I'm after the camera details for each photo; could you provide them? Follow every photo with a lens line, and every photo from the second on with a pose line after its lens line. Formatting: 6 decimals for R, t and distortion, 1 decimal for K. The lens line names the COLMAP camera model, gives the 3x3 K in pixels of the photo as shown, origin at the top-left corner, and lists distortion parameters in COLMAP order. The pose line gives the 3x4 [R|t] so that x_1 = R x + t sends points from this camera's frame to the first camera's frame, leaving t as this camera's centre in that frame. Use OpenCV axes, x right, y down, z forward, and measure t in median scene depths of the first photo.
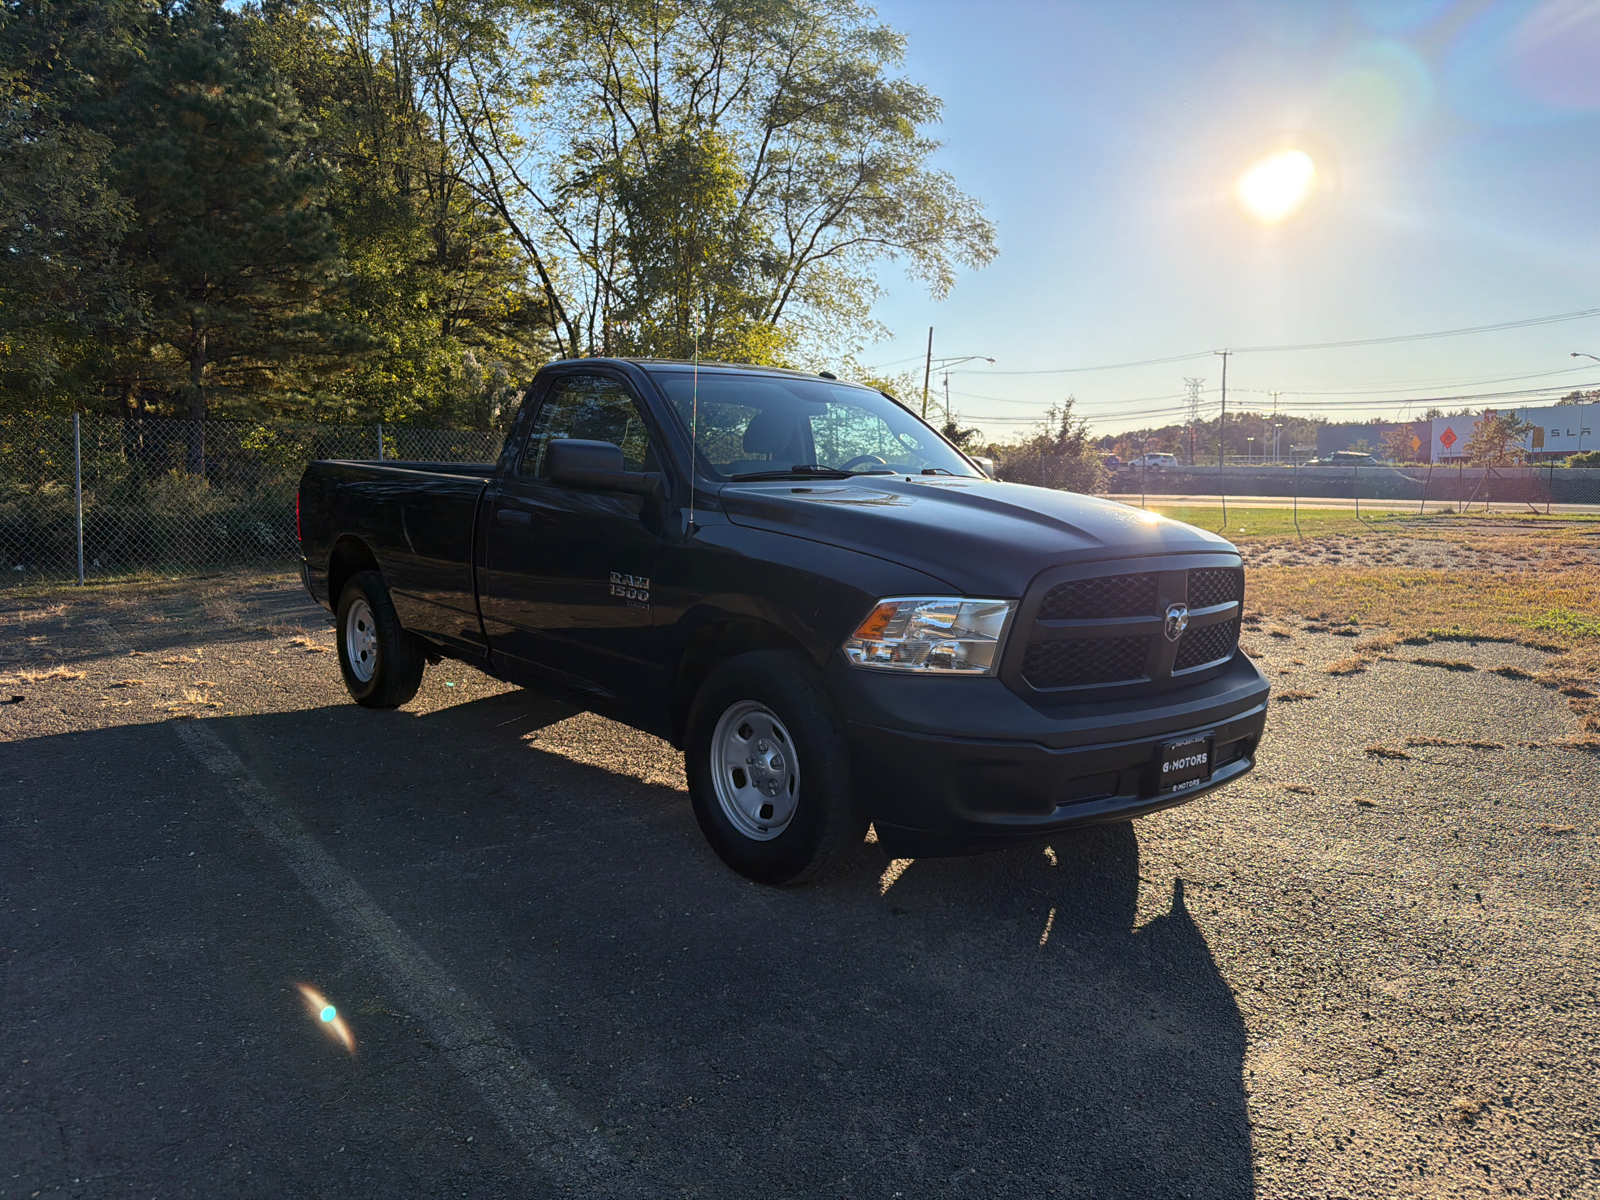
lens RADIAL K [[1115.8, 0, 792.7], [0, 1115.8, 621.5], [0, 0, 1]] dist [0.035032, -0.053800]
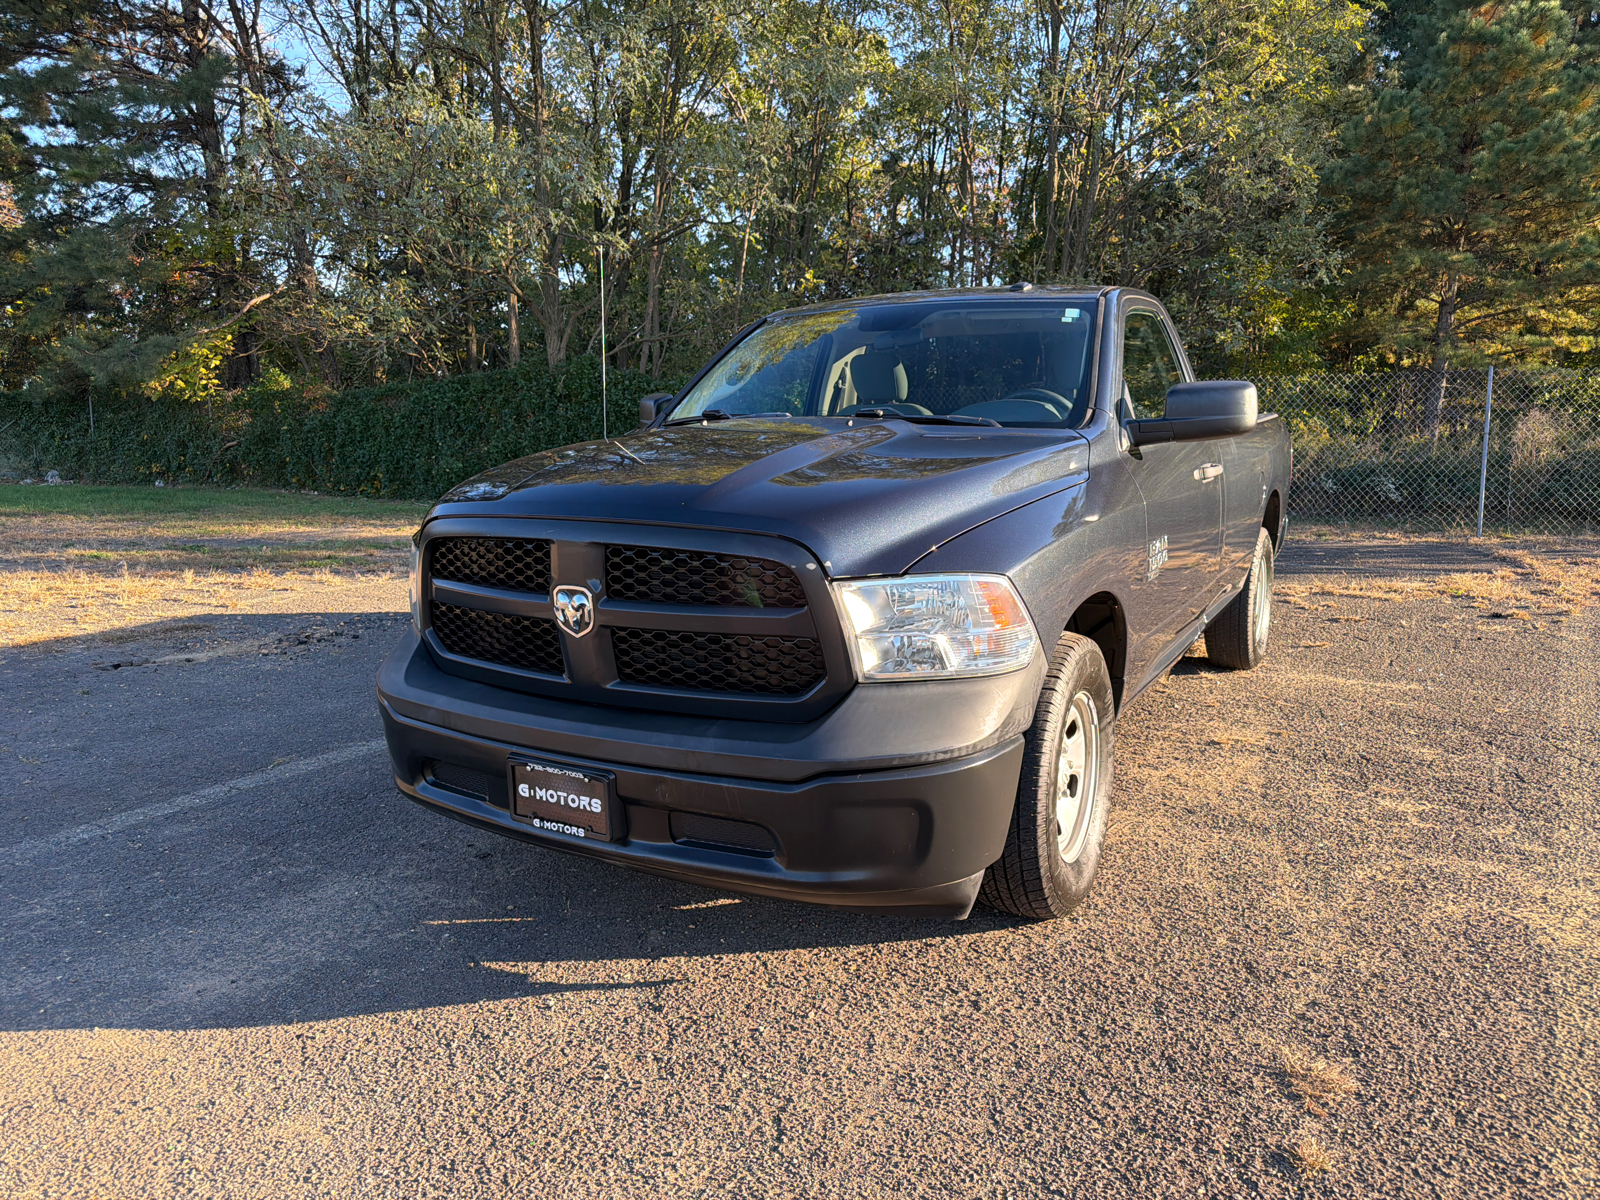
lens RADIAL K [[1127.1, 0, 802.8], [0, 1127.1, 598.7], [0, 0, 1]] dist [0.005376, -0.004053]
pose [[0.351690, 0.125552, -0.927659, 0.218880], [-0.108745, 0.989736, 0.092726, -0.018736], [0.929779, 0.068267, 0.361734, 0.174952]]
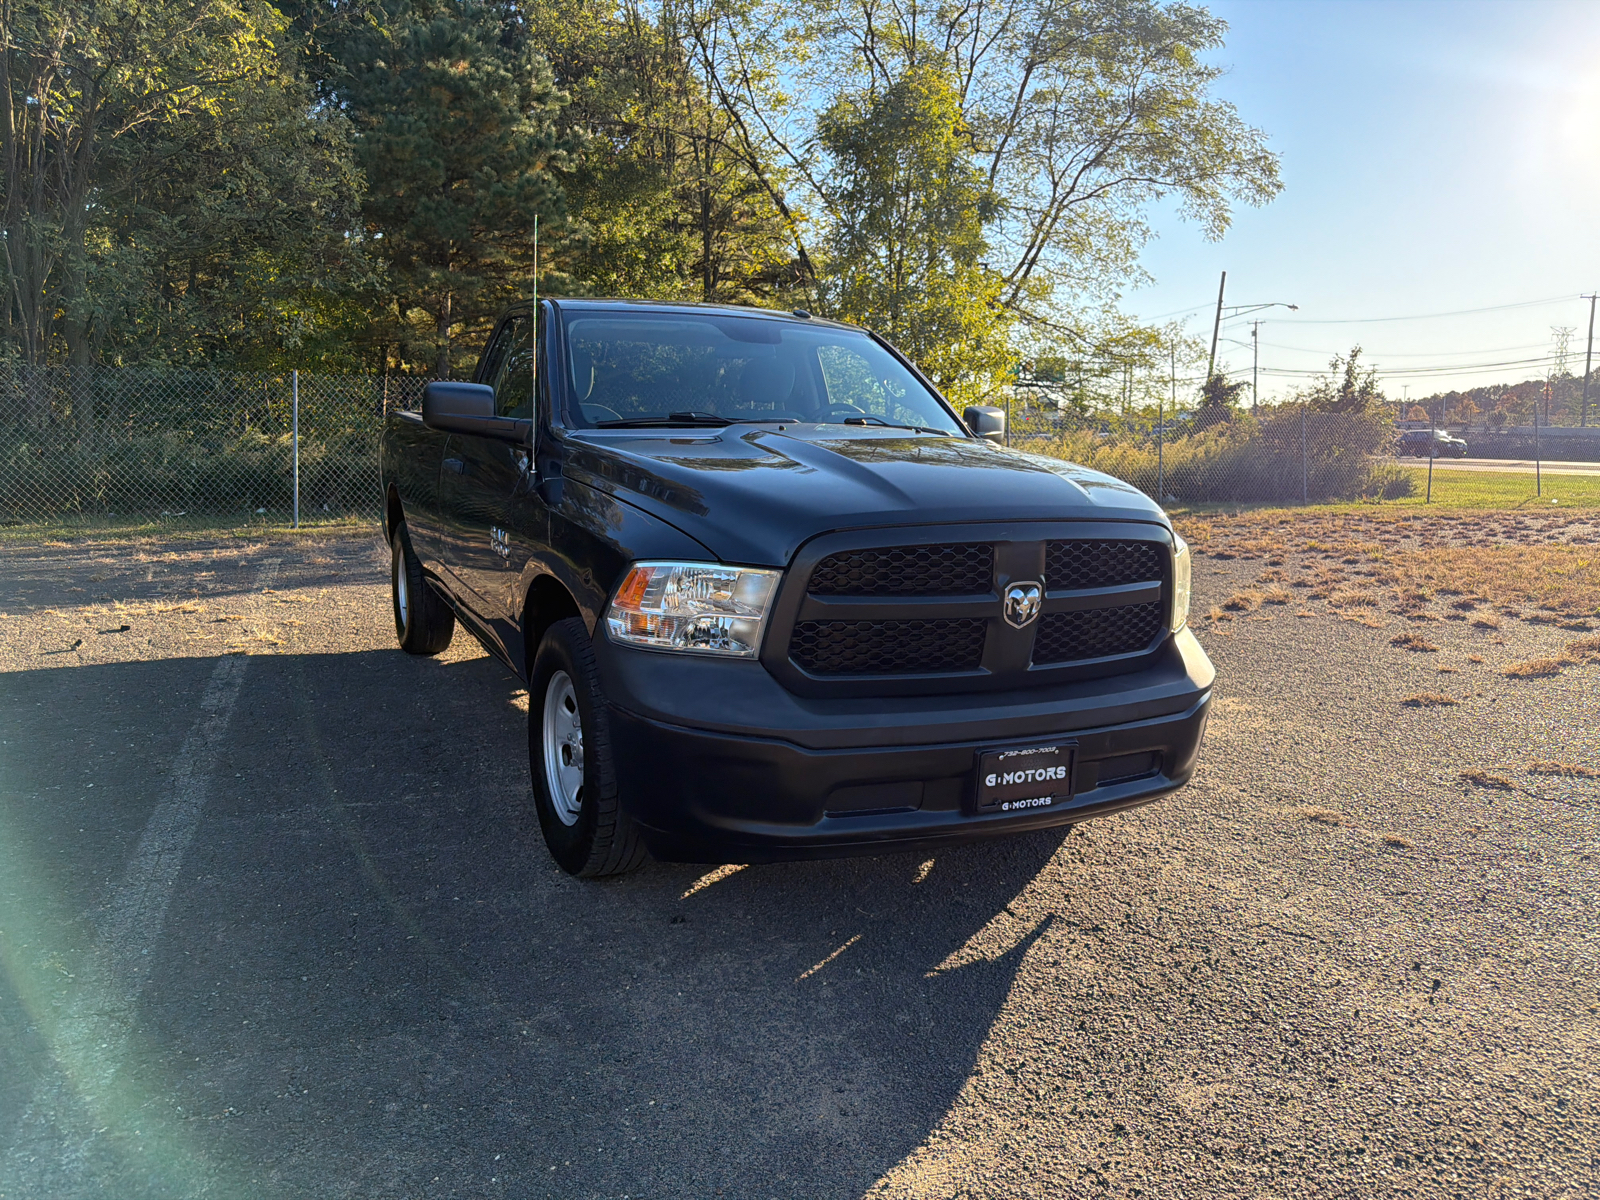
lens RADIAL K [[1123.0, 0, 791.5], [0, 1123.0, 604.0], [0, 0, 1]] dist [0.037992, -0.060195]
pose [[0.968607, 0.043514, -0.244761, 0.076297], [-0.038557, 0.998943, 0.025006, -0.002715], [0.245590, -0.014784, 0.969261, 0.033272]]
